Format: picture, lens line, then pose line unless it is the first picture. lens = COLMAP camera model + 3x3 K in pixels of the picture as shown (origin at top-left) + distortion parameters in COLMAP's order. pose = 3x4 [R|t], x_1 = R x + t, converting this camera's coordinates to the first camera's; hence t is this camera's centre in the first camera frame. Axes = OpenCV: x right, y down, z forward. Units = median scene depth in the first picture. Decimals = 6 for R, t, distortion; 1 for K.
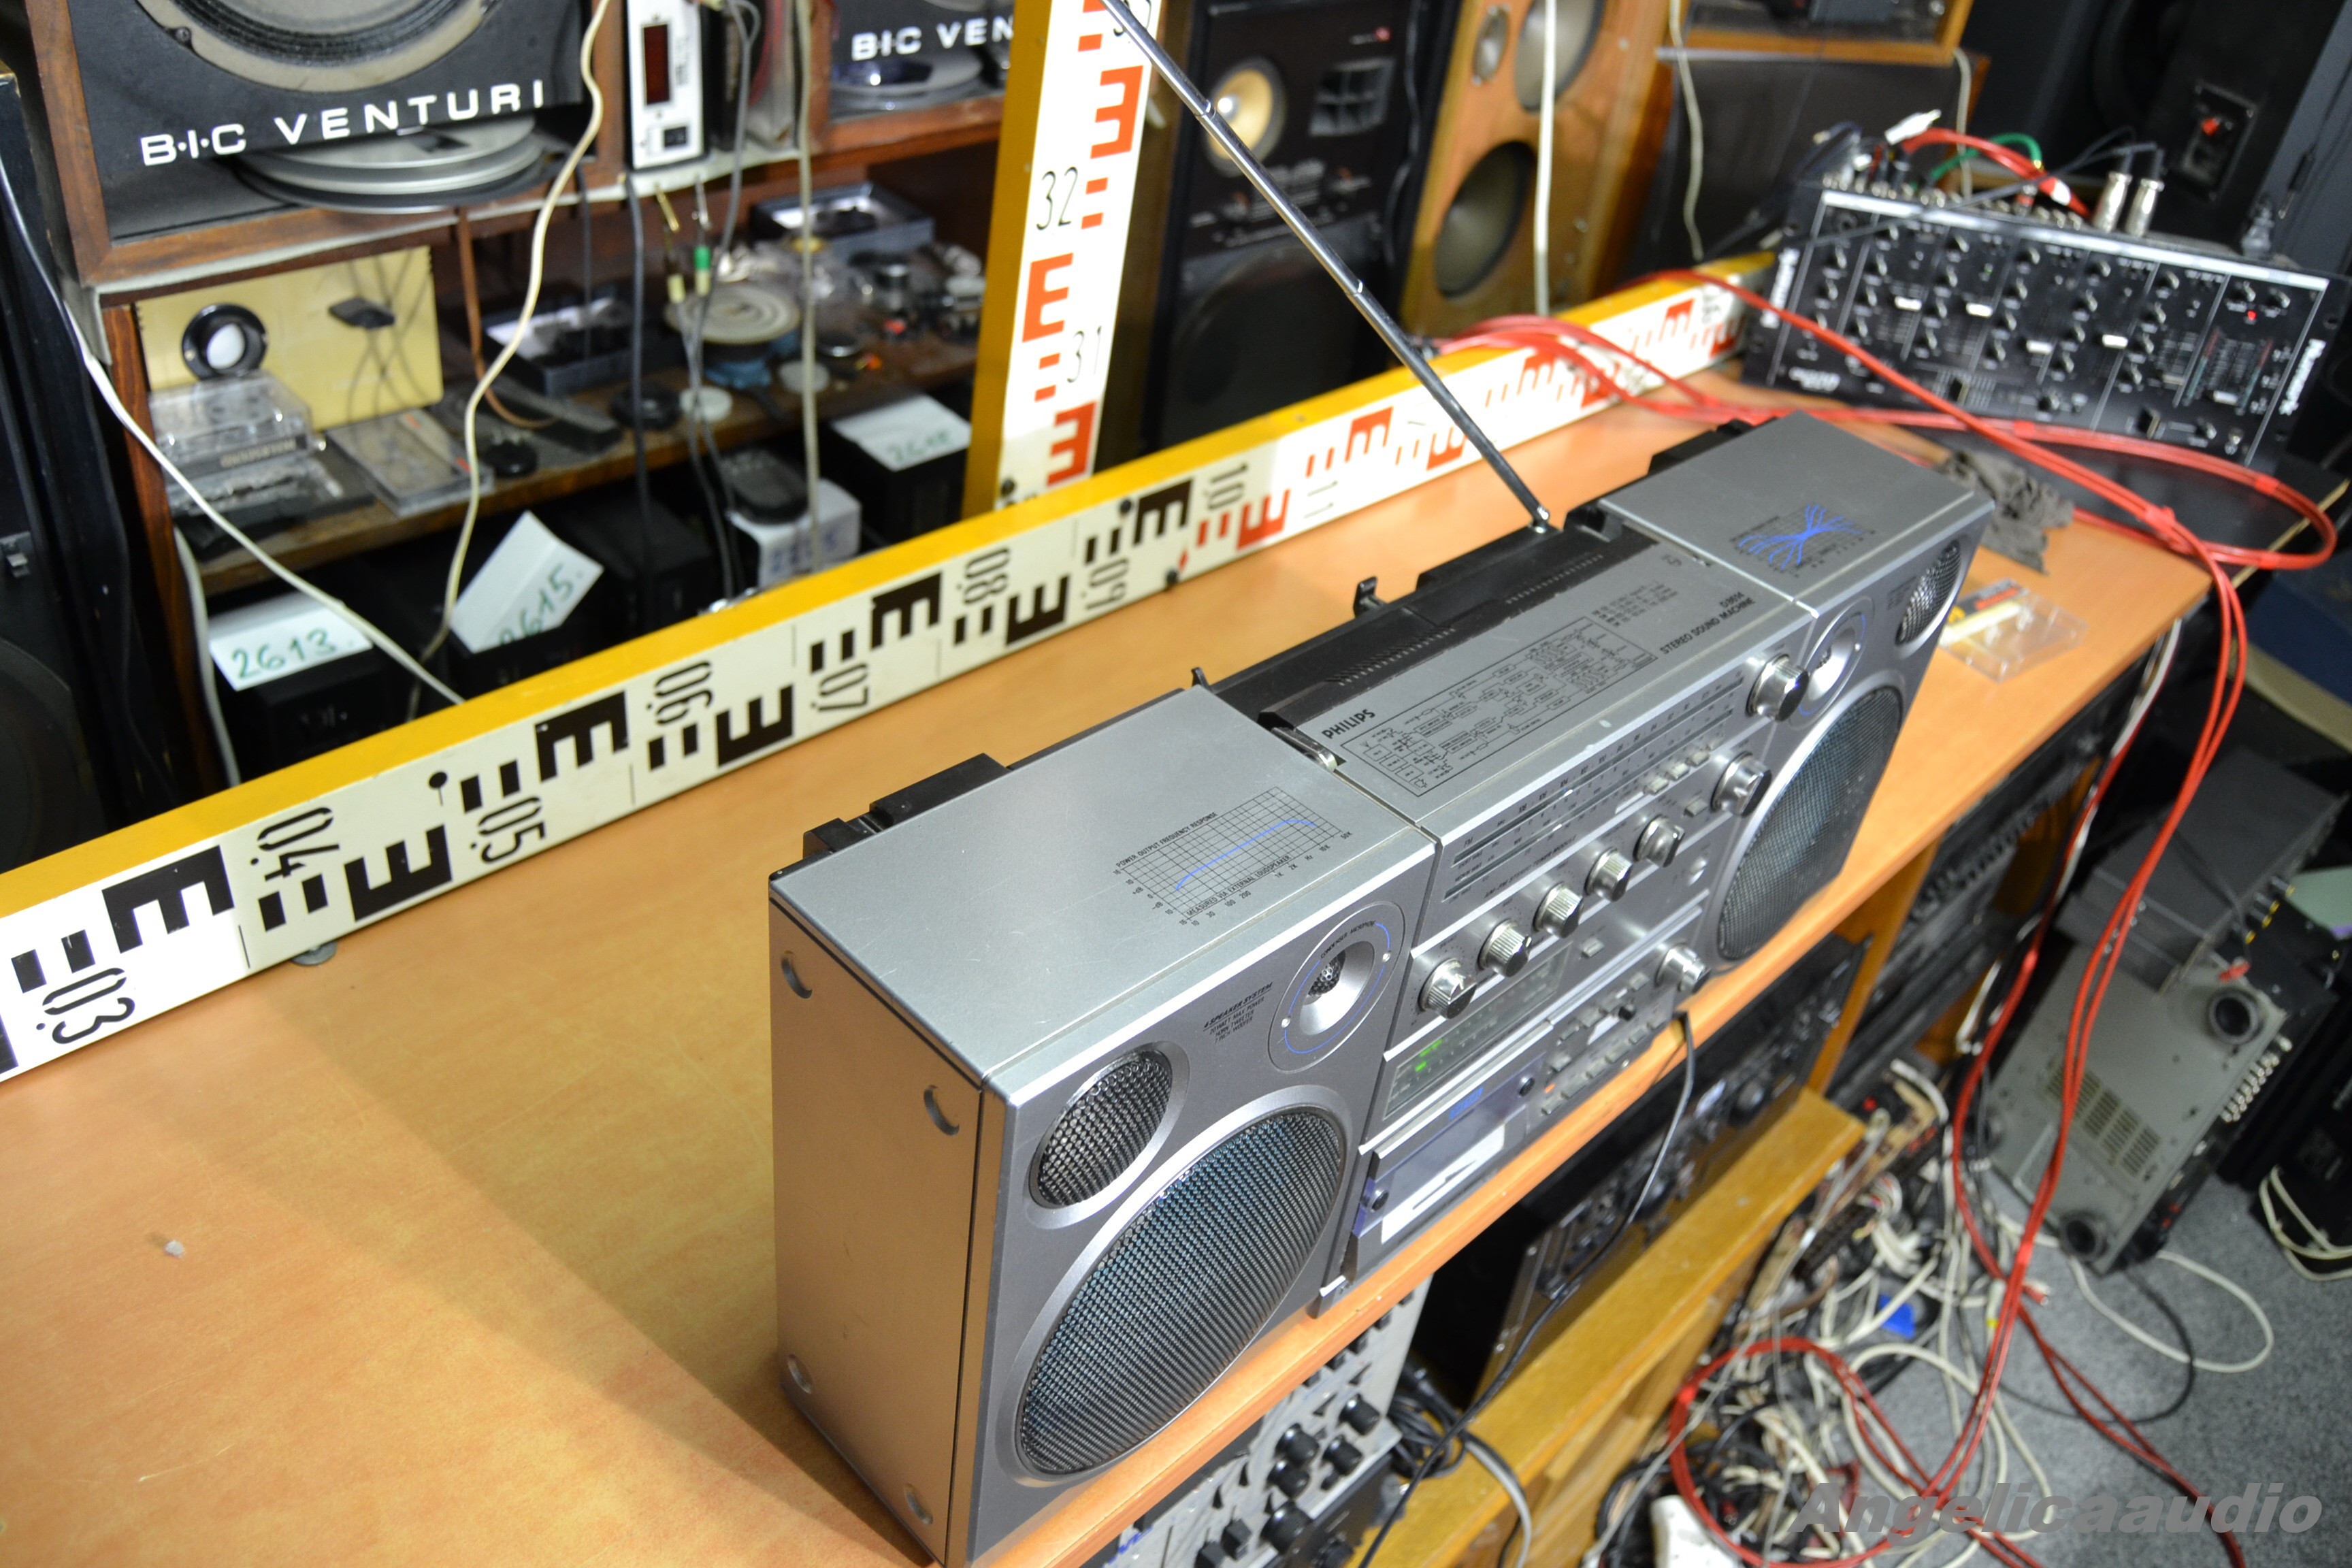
lens RADIAL K [[1844.6, 0, 1176.5], [0, 1844.6, 750.0], [0, 0, 1]] dist [-0.096730, 0.038802]
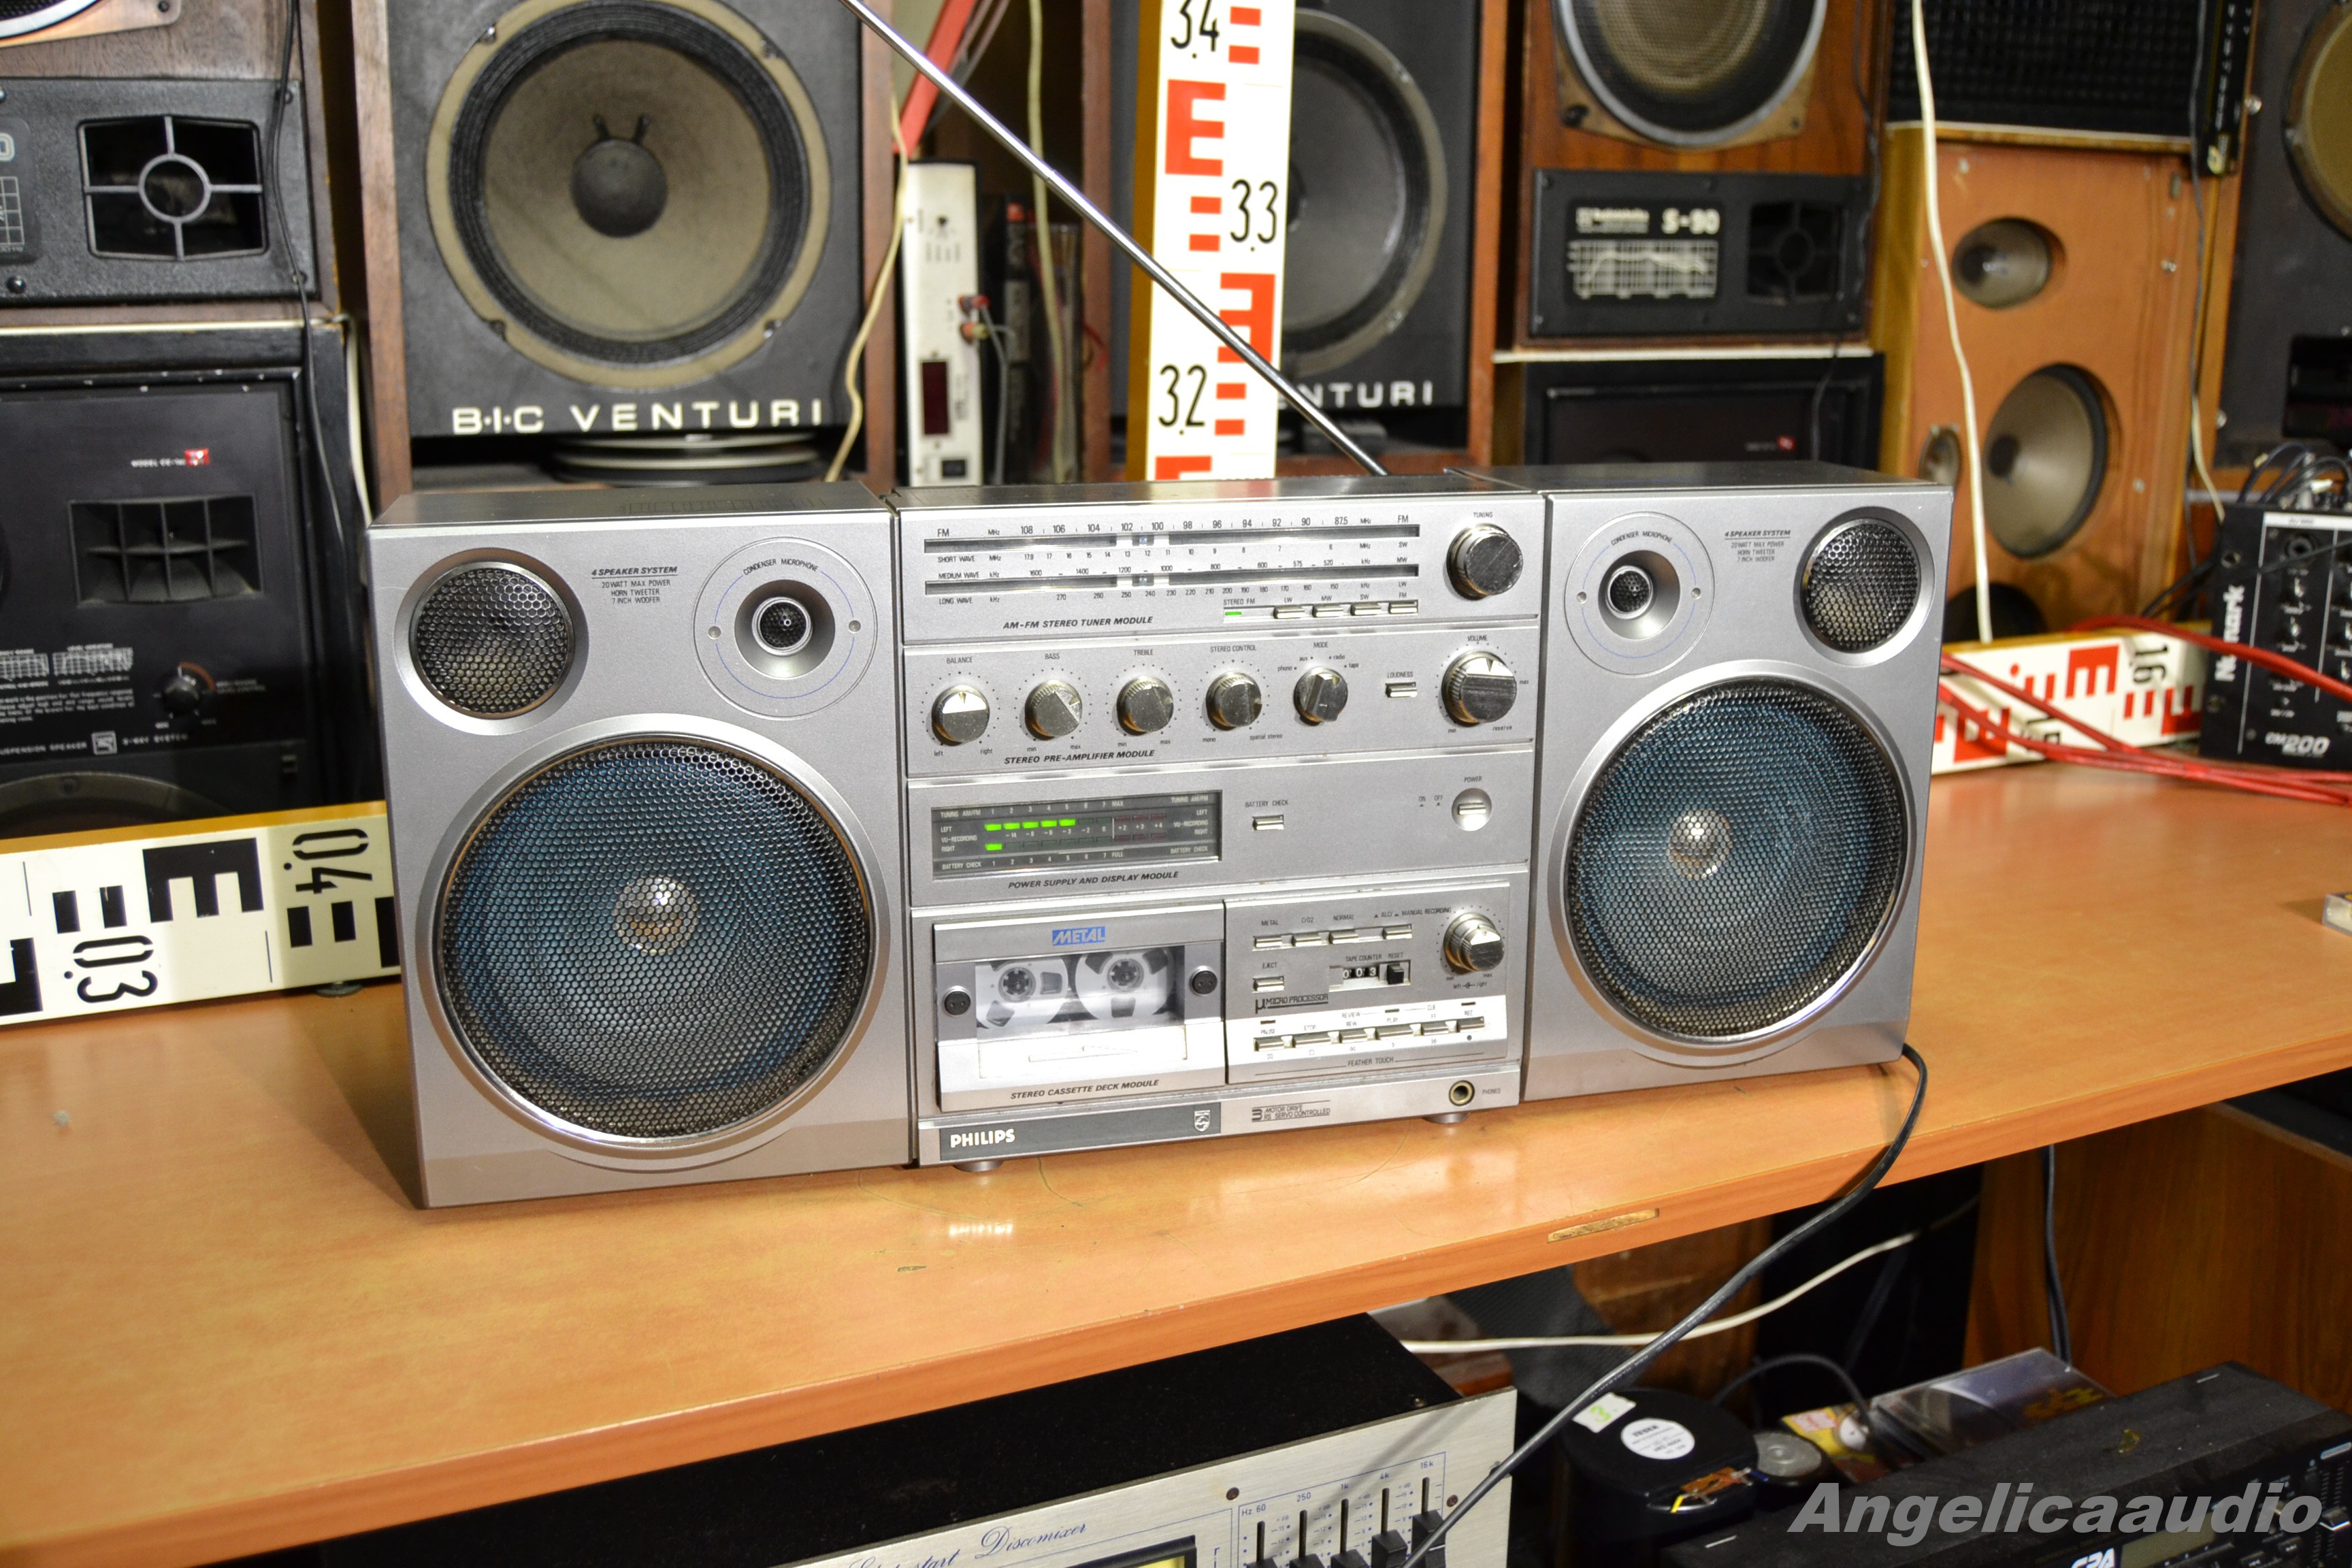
lens RADIAL K [[2118.9, 0, 1178.6], [0, 2118.9, 754.1], [0, 0, 1]] dist [-0.085456, 0.036344]
pose [[0.931040, -0.033904, -0.363339, 0.326446], [-0.115113, 0.917551, -0.380591, 0.305322], [0.346285, 0.396170, 0.850374, 0.067930]]
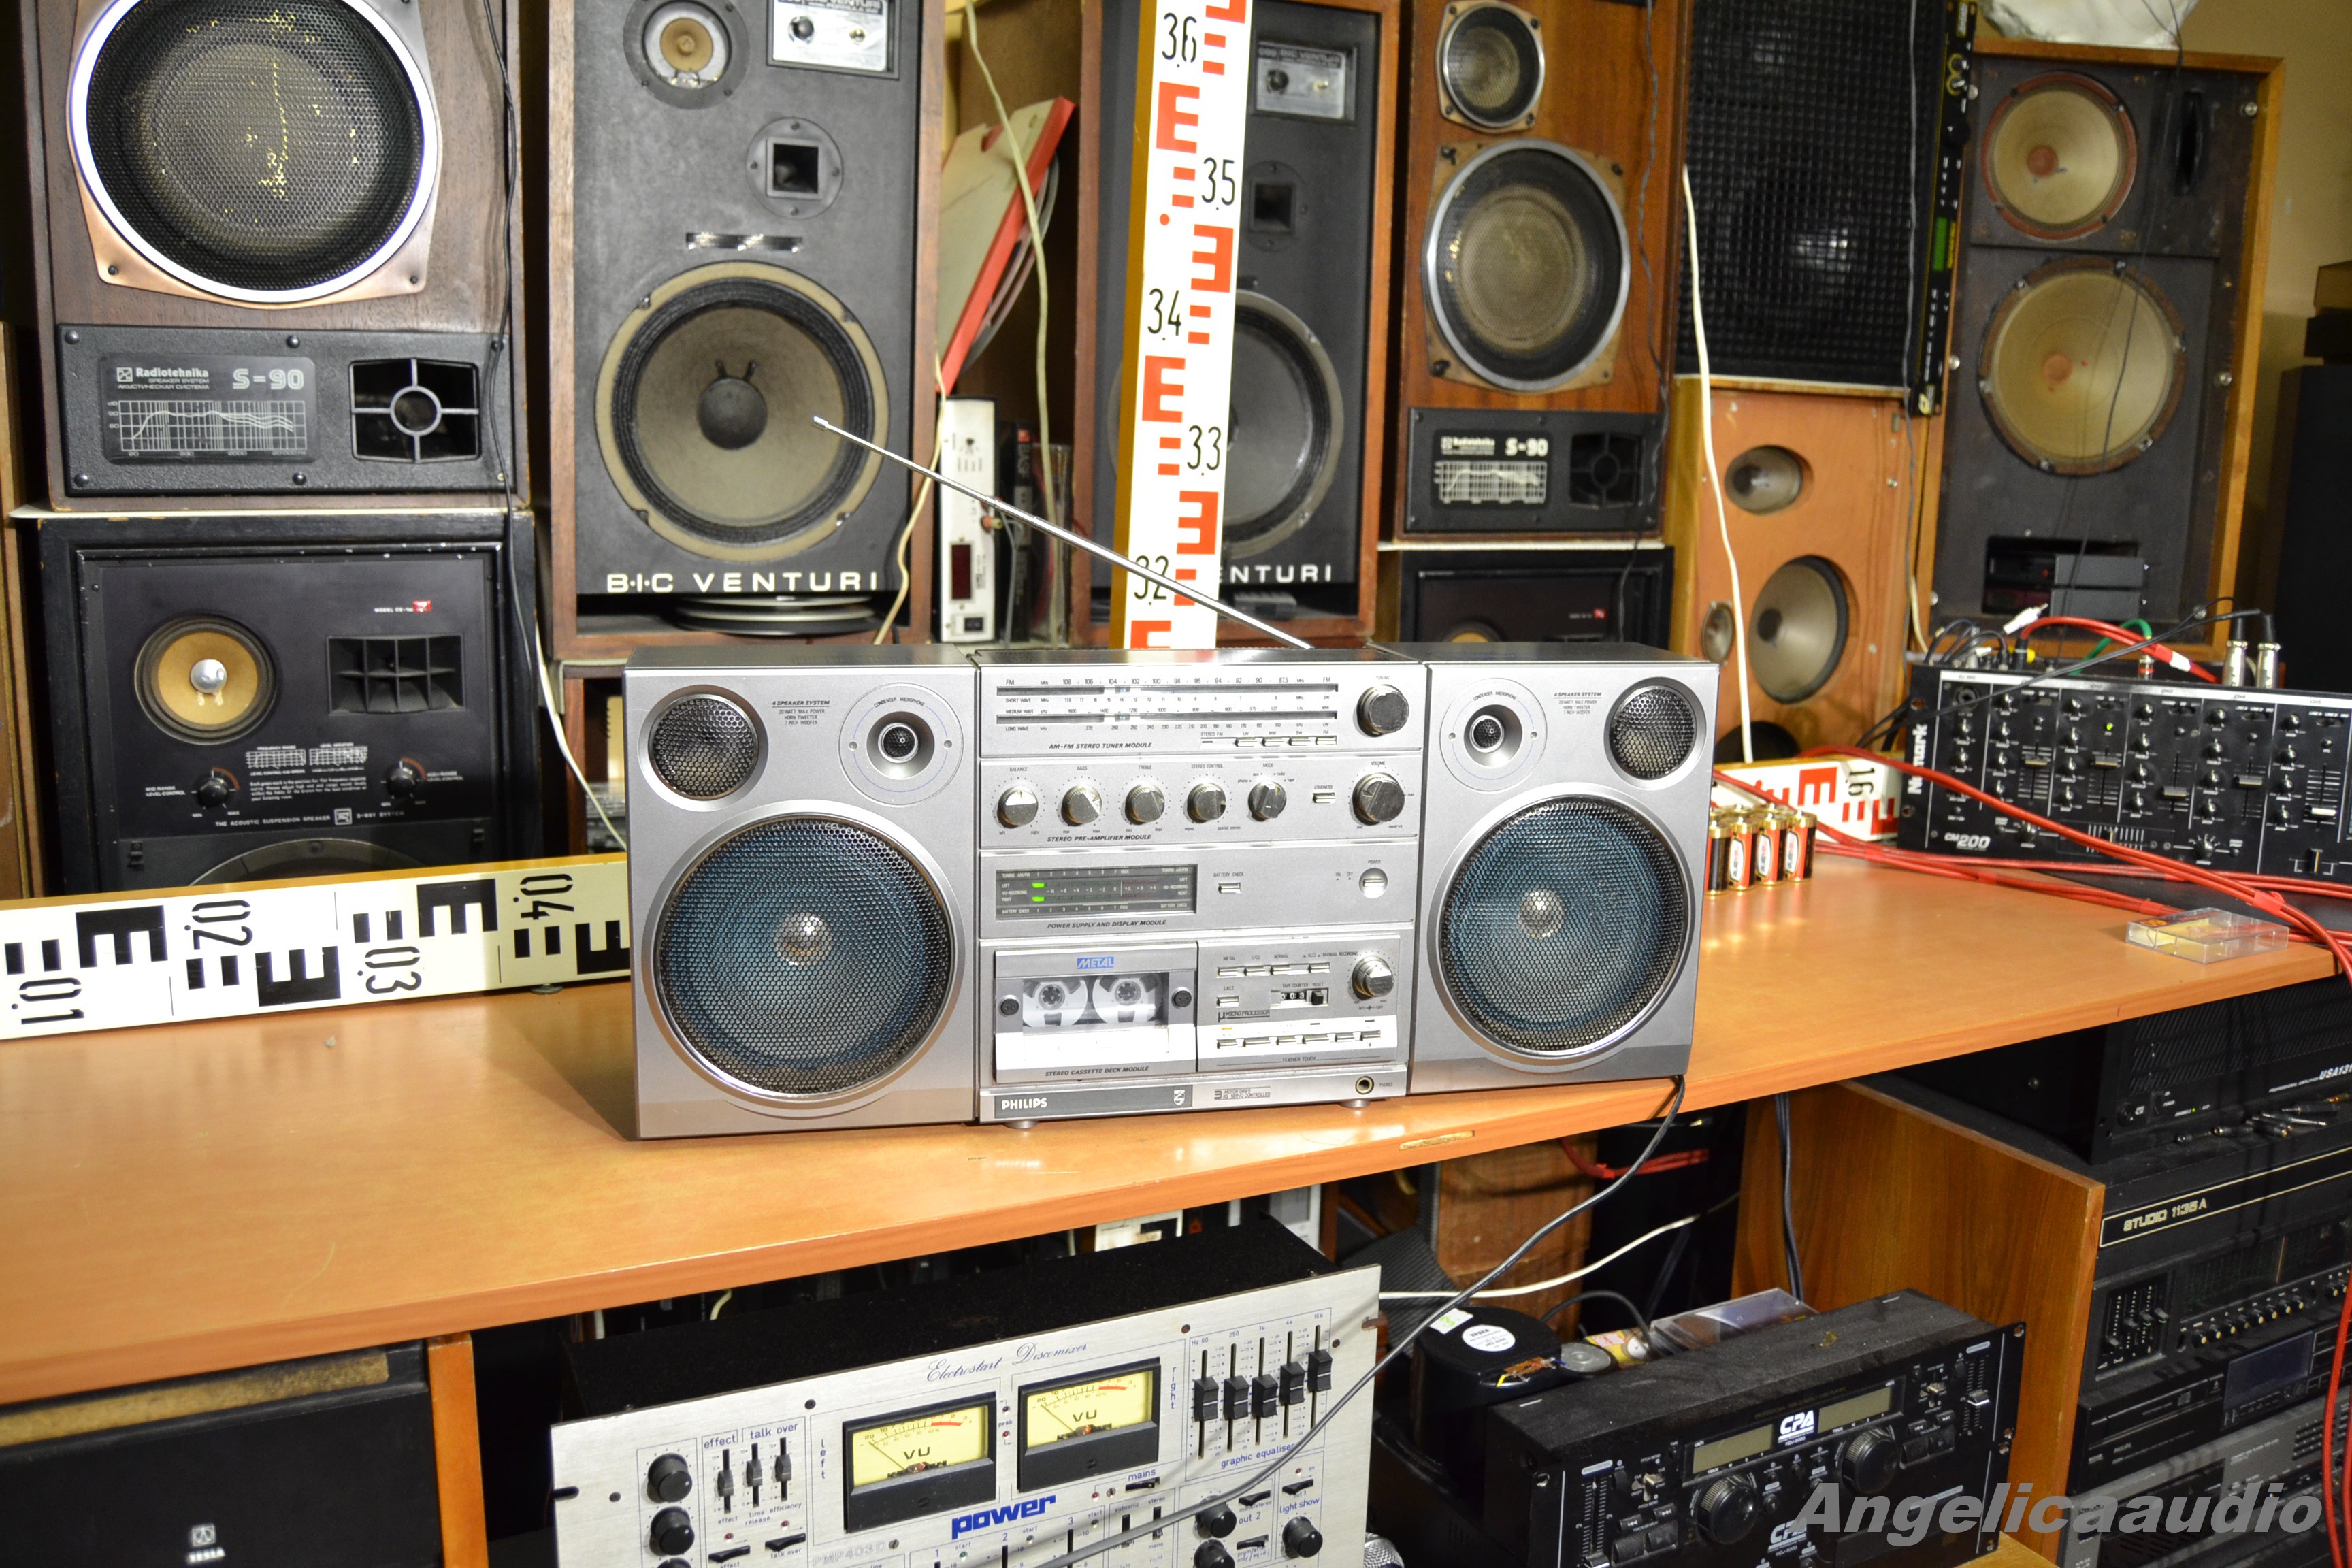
lens RADIAL K [[1856.5, 0, 1178.0], [0, 1856.5, 747.1], [0, 0, 1]] dist [-0.097184, 0.042226]
pose [[0.943530, -0.044157, -0.328332, 0.389954], [-0.112810, 0.889025, -0.443744, 0.419931], [0.311490, 0.455725, 0.833840, -0.129667]]
